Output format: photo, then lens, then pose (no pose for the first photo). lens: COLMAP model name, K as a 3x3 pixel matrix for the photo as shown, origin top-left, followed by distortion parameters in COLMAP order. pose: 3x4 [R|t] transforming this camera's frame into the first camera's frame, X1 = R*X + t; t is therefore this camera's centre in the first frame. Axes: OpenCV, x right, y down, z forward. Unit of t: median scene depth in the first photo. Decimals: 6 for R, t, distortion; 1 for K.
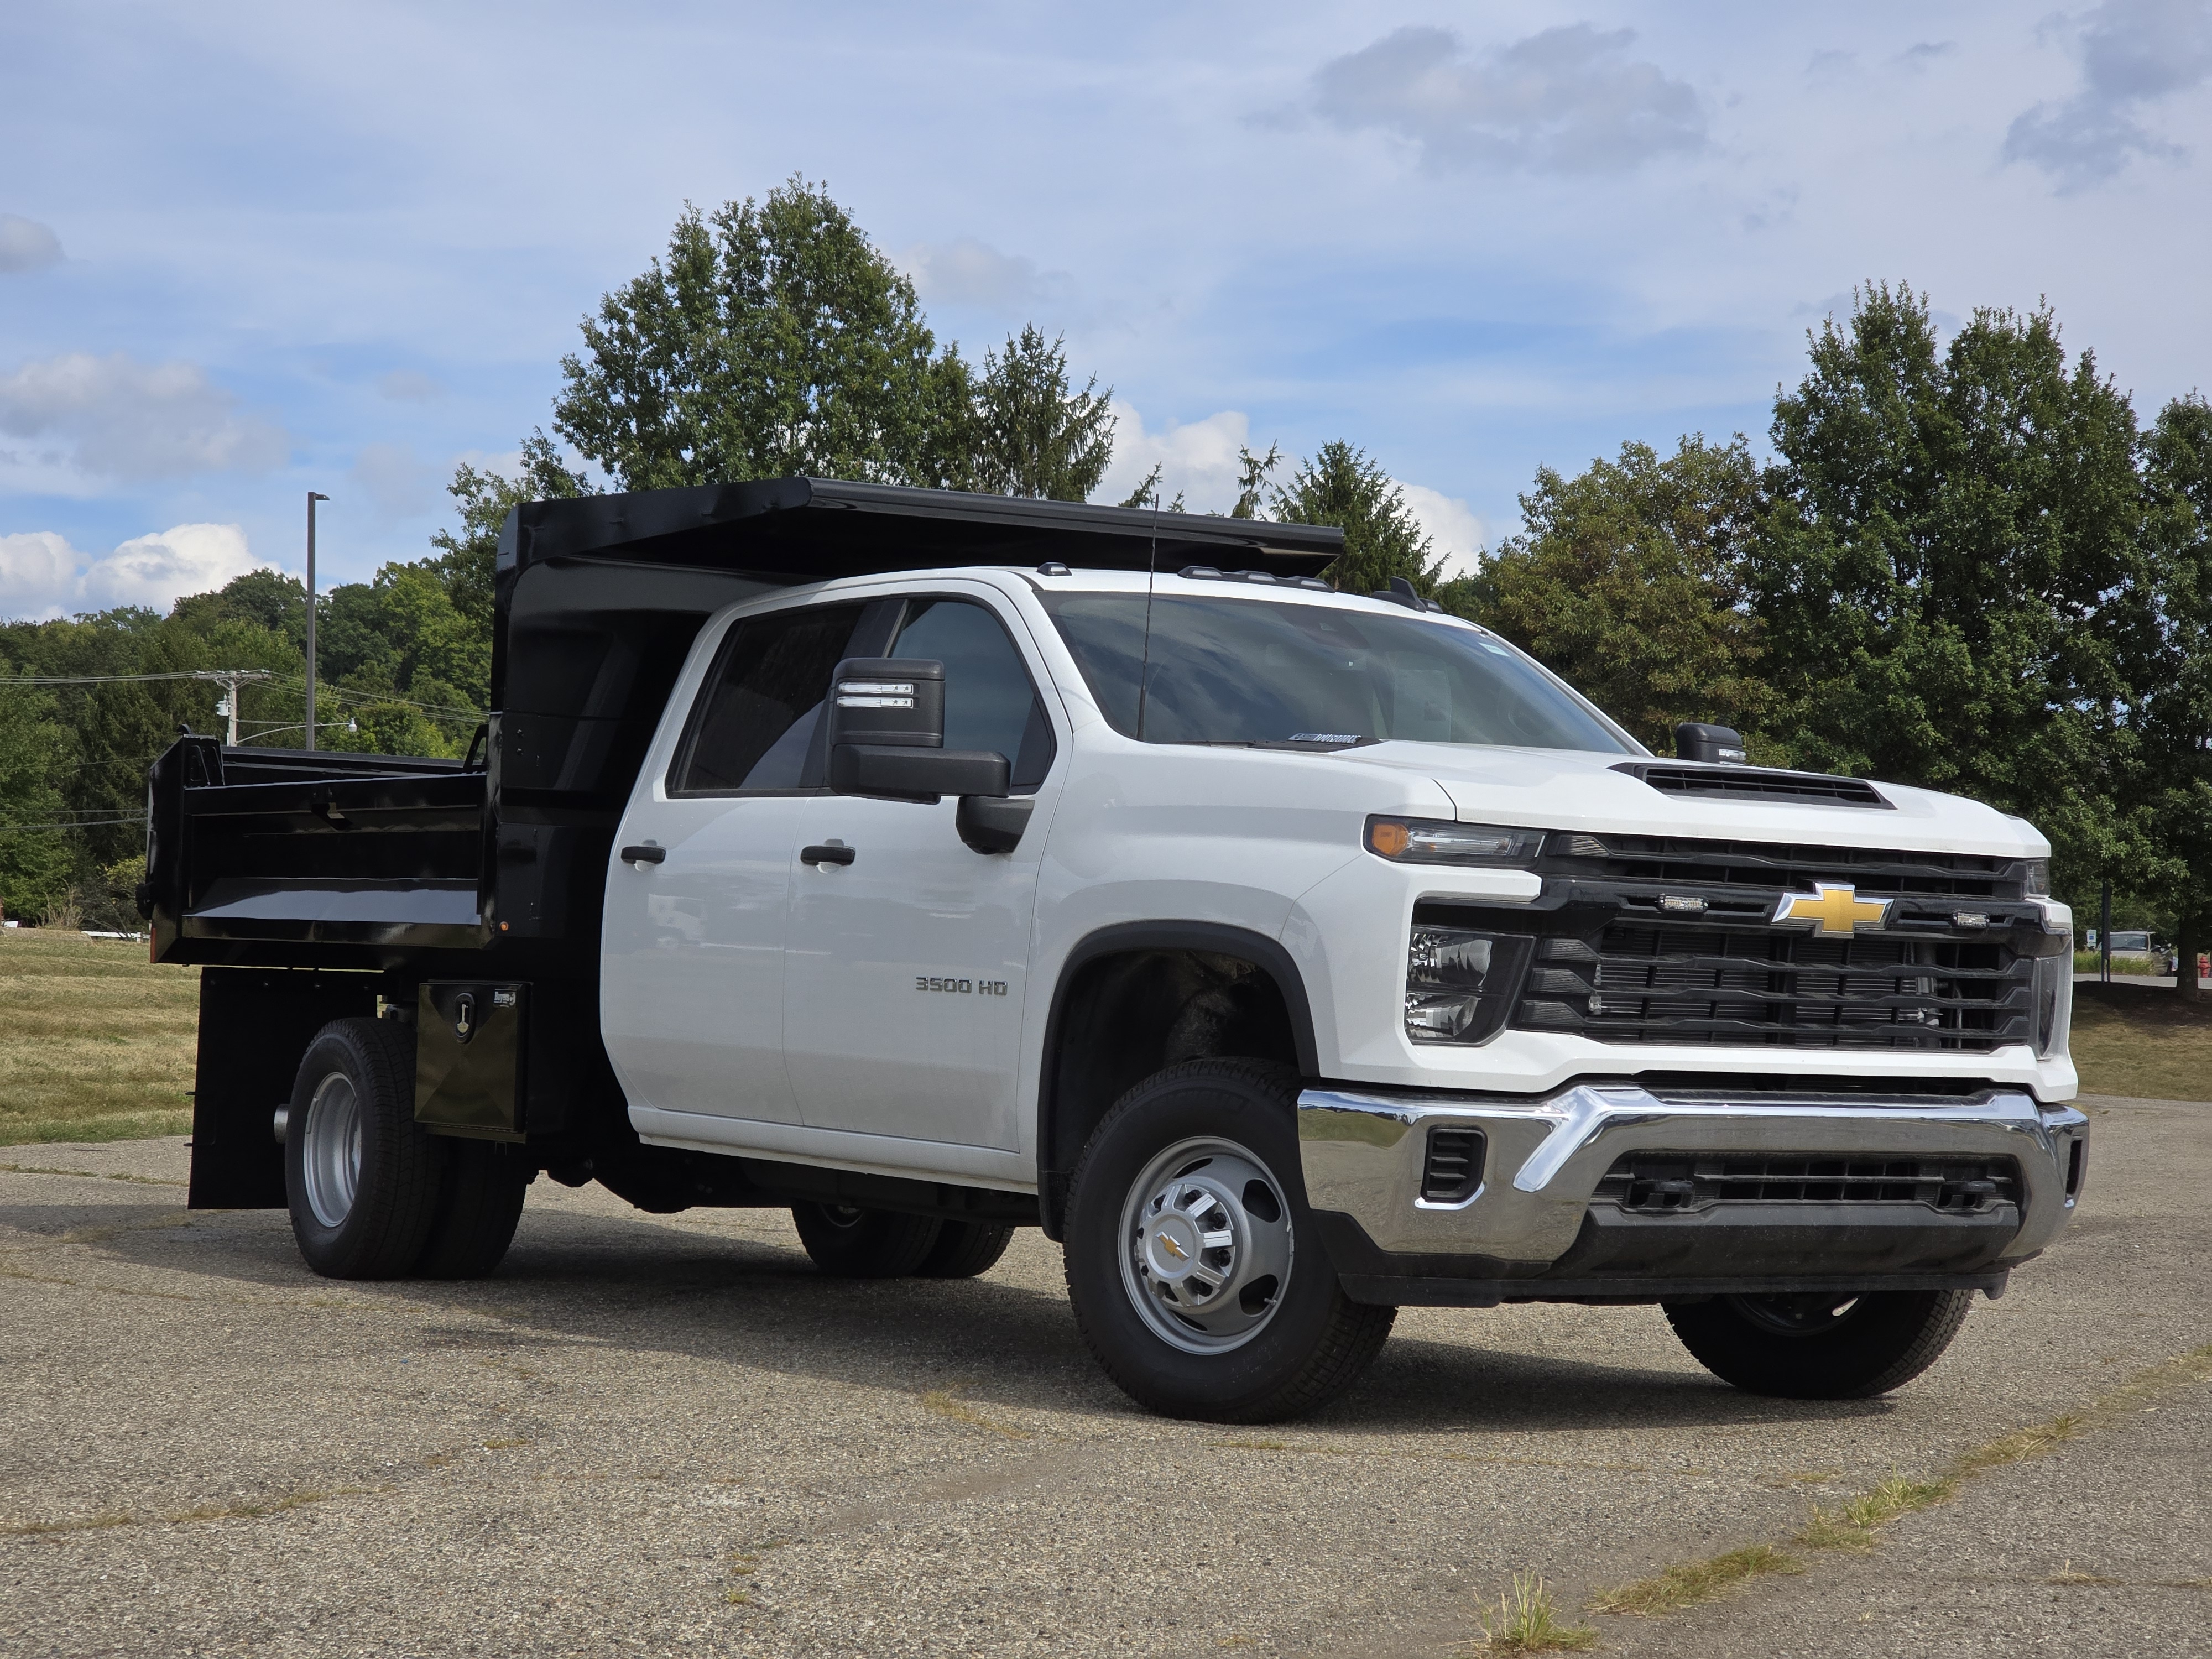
lens RADIAL K [[4456.2, 0, 1106.3], [0, 4456.2, 831.3], [0, 0, 1]] dist [-0.183943, 0.000000]
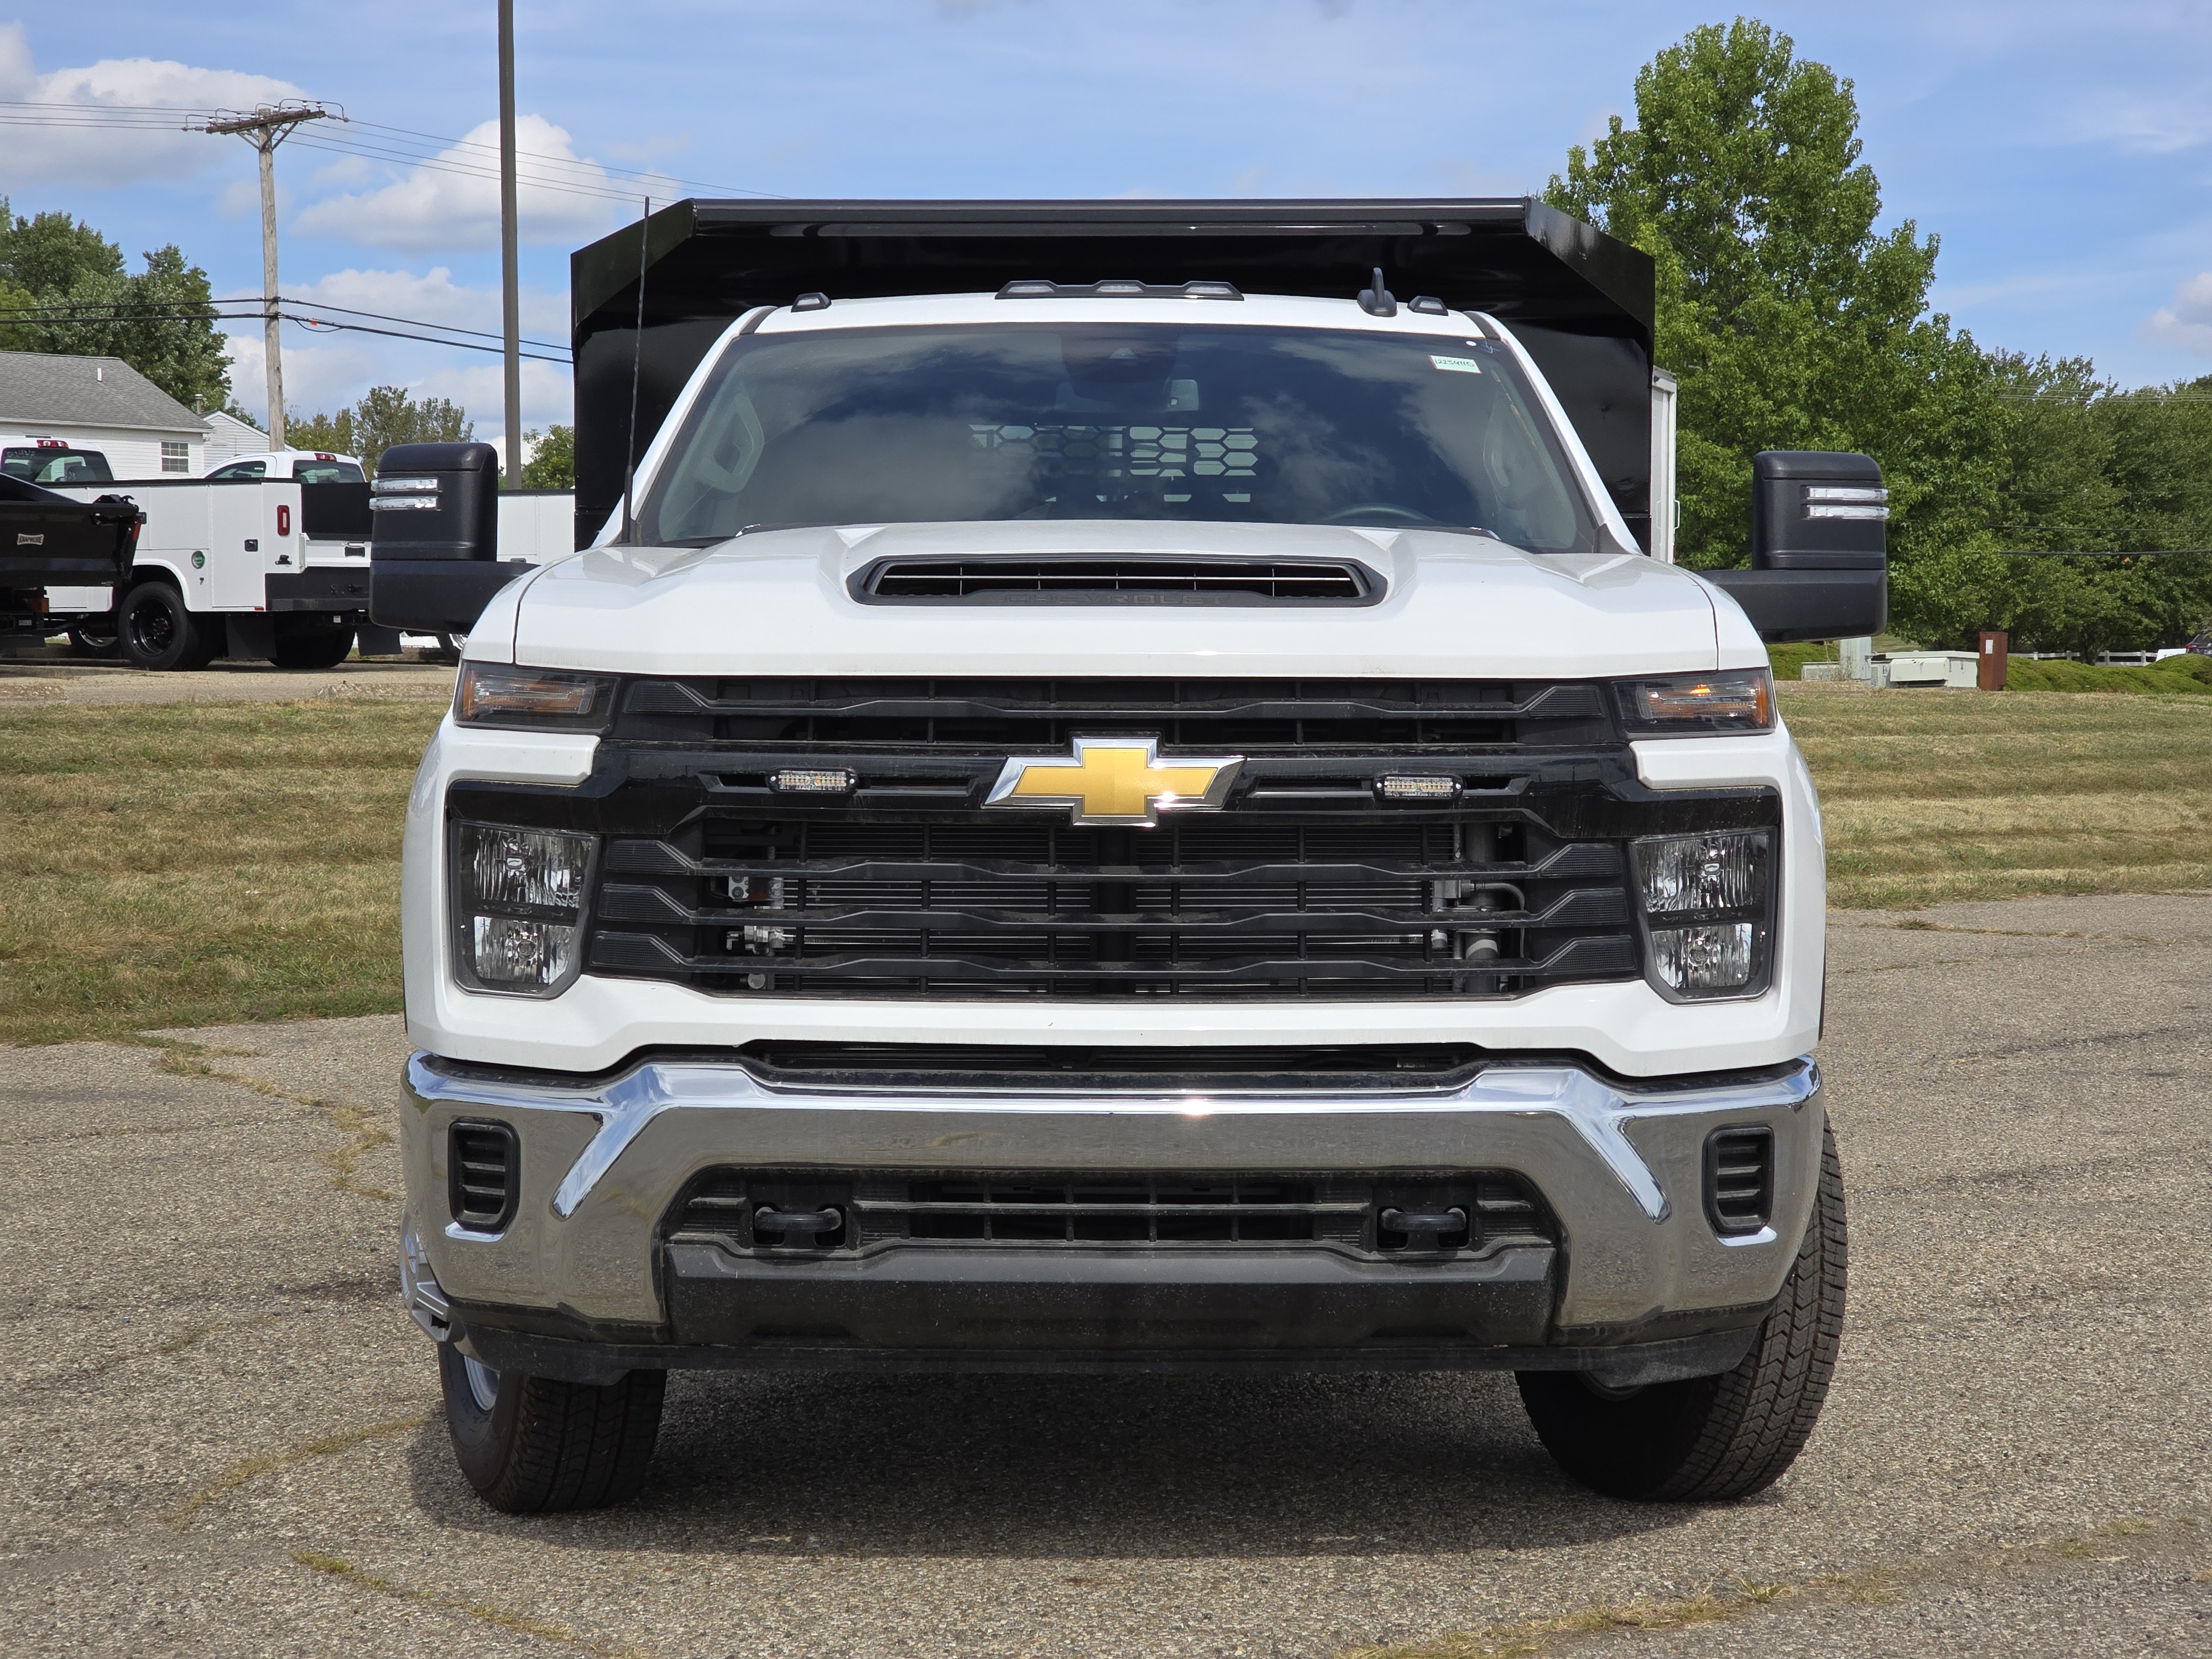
lens RADIAL K [[4456.2, 0, 1105.8], [0, 4456.2, 828.3], [0, 0, 1]] dist [-0.183943, 0.000000]
pose [[0.846192, -0.010644, -0.532772, 0.503368], [0.044017, 0.997780, 0.049978, -0.007140], [0.531058, -0.065742, 0.844781, 0.472793]]
